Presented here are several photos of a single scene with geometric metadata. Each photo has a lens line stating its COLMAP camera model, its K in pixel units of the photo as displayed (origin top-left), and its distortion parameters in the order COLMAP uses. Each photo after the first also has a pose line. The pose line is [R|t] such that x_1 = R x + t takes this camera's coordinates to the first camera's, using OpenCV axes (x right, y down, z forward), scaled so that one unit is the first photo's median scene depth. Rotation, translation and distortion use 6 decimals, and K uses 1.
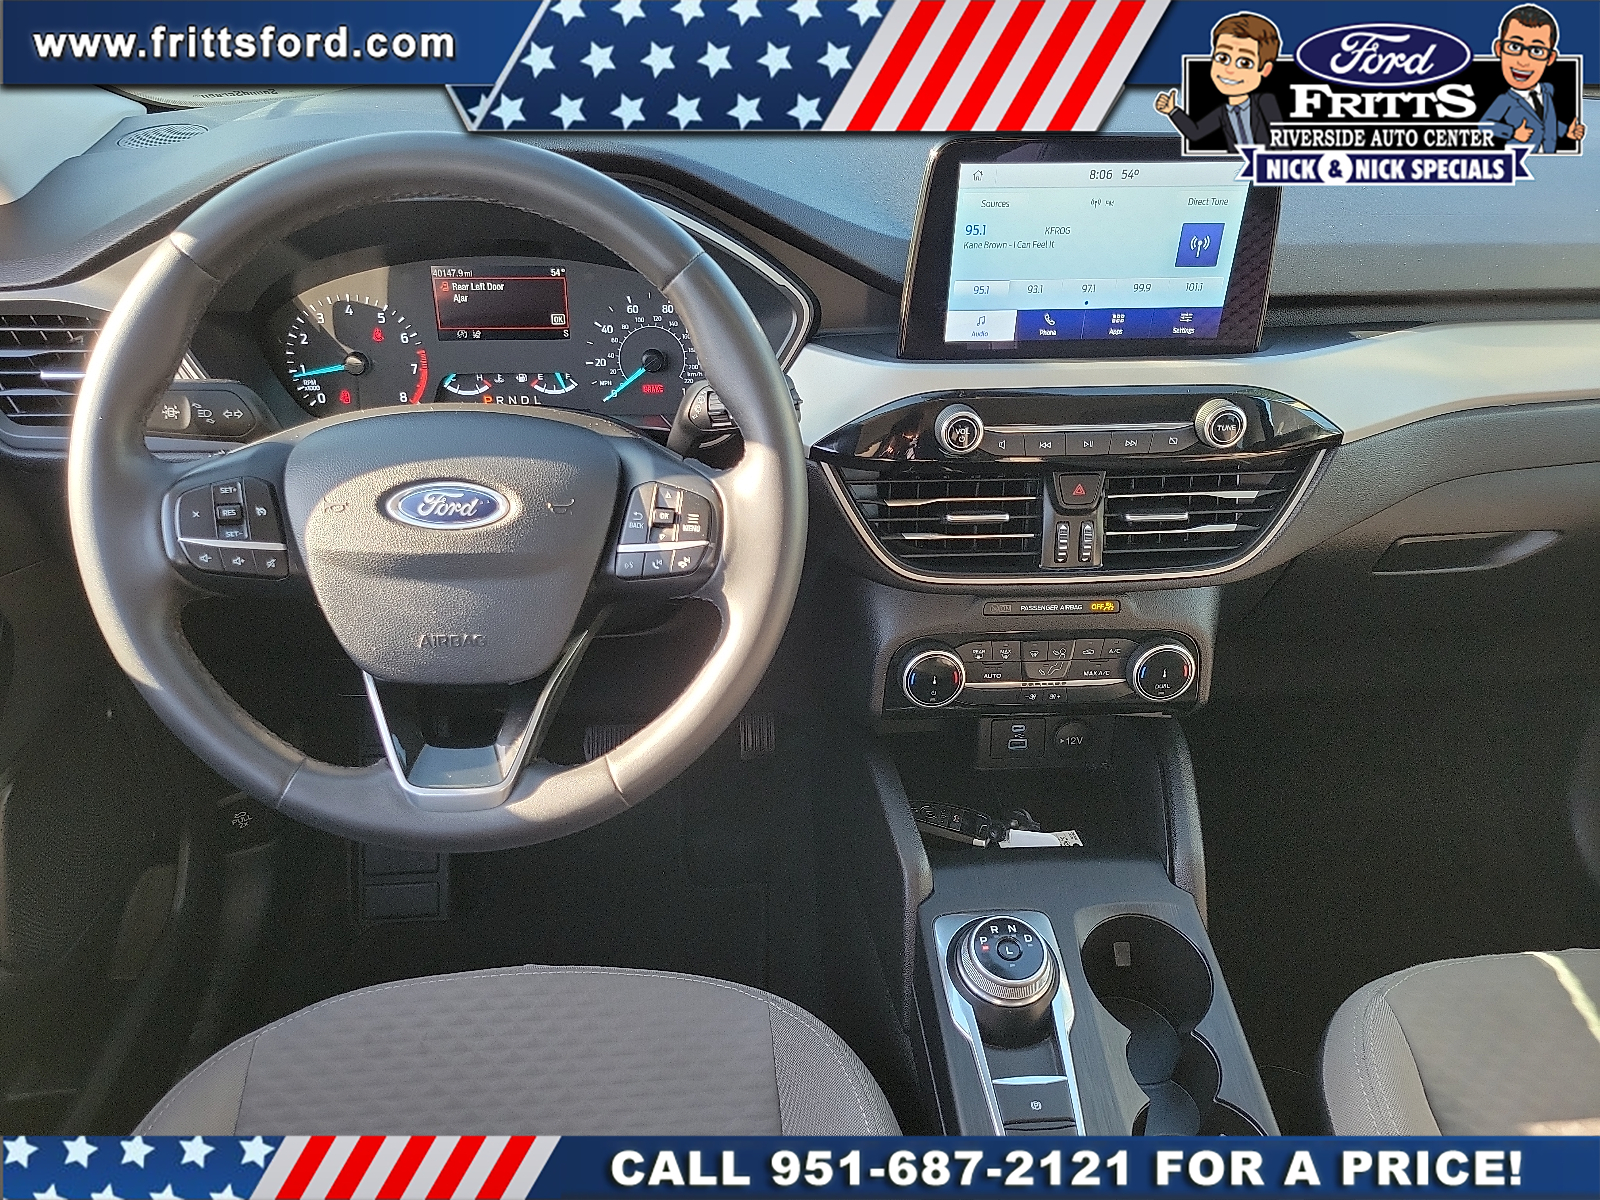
lens RADIAL K [[1201.5, 0, 800.0], [0, 1201.5, 600.0], [0, 0, 1]] dist [0.006579, -0.000889]
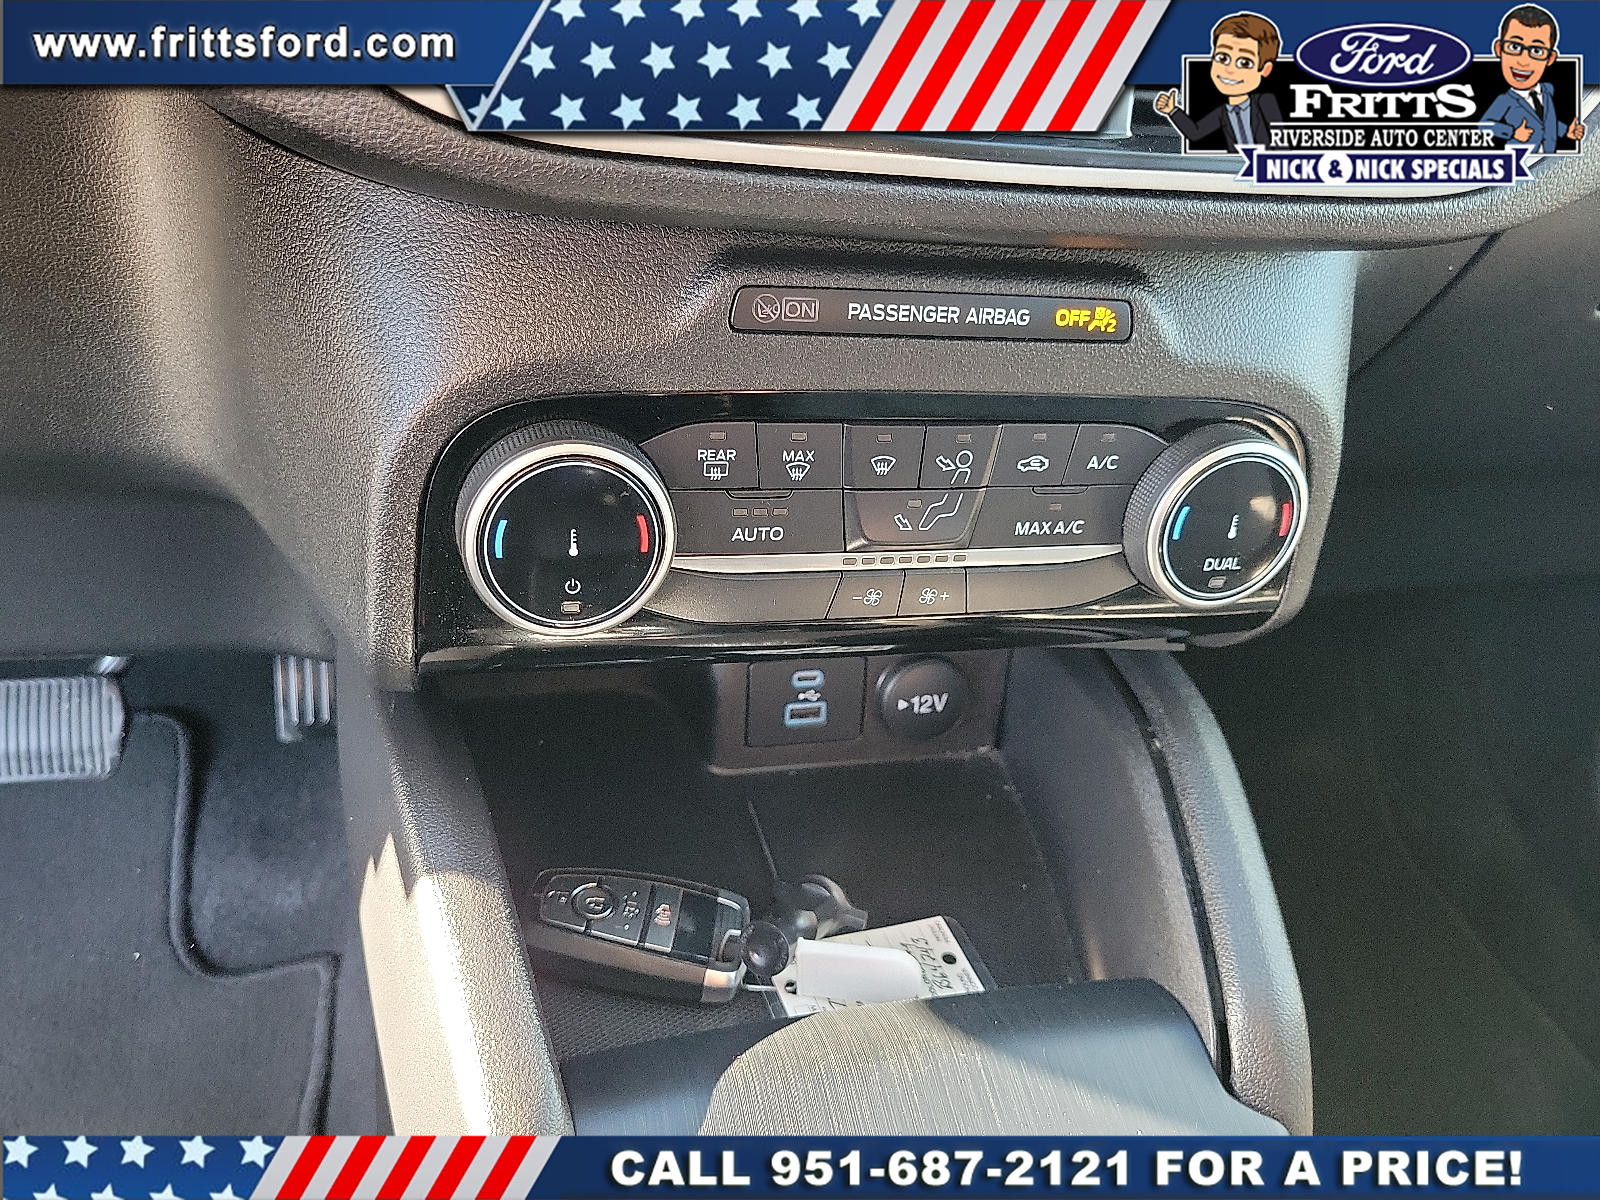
lens RADIAL K [[1201.5, 0, 800.0], [0, 1201.5, 600.0], [0, 0, 1]] dist [0.006579, -0.000889]
pose [[0.977444, -0.011486, 0.210880, 0.102406], [0.001571, 0.998888, 0.047121, 0.065802], [-0.211187, -0.045727, 0.976376, 0.678742]]
